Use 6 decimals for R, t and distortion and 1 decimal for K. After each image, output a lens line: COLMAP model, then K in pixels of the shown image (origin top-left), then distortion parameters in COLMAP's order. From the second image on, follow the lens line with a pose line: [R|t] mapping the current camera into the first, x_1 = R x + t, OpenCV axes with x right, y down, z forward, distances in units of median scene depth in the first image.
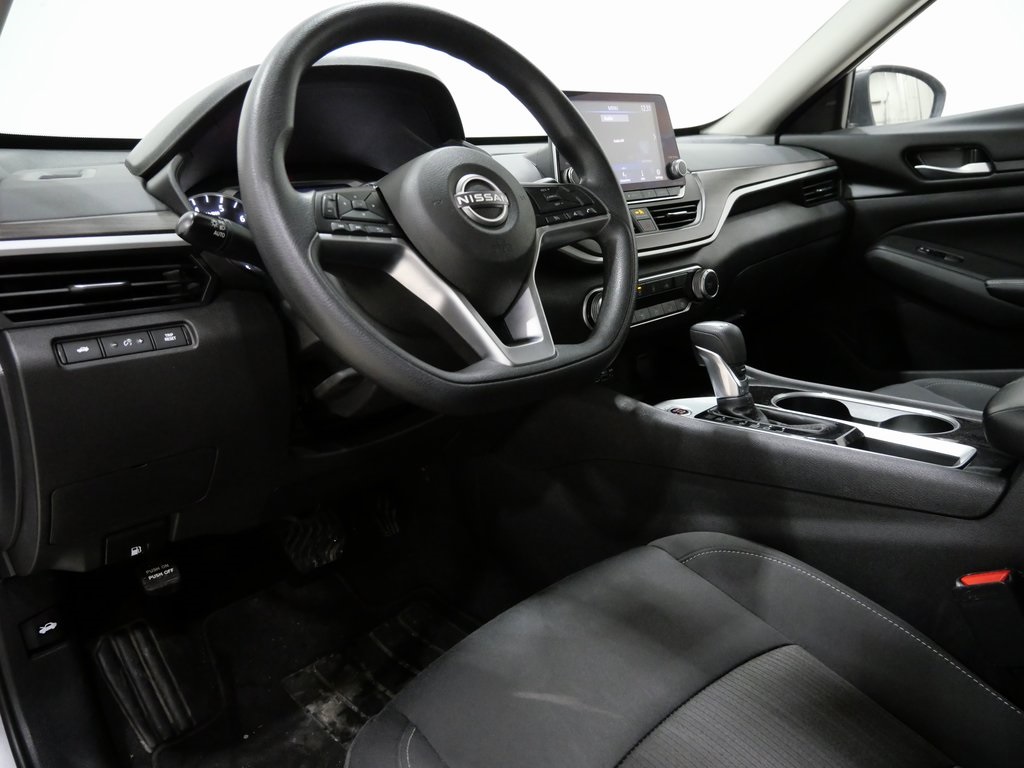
lens RADIAL K [[720.2, 0, 512.0], [0, 720.2, 384.0], [0, 0, 1]] dist [-0.050272, 0.004488]
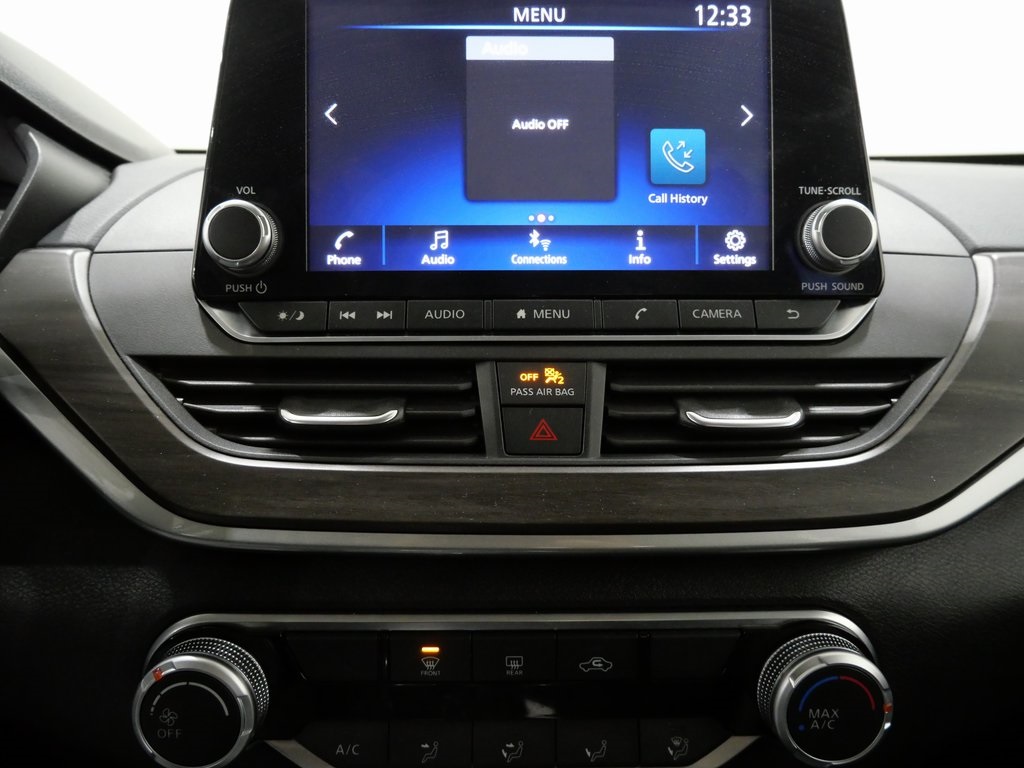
lens RADIAL K [[720.2, 0, 512.0], [0, 720.2, 384.0], [0, 0, 1]] dist [-0.050272, 0.004488]
pose [[0.760712, 0.199487, -0.617675, 0.325258], [-0.233503, 0.971999, 0.026345, -0.232263], [0.605635, 0.124188, 0.785992, 0.744410]]
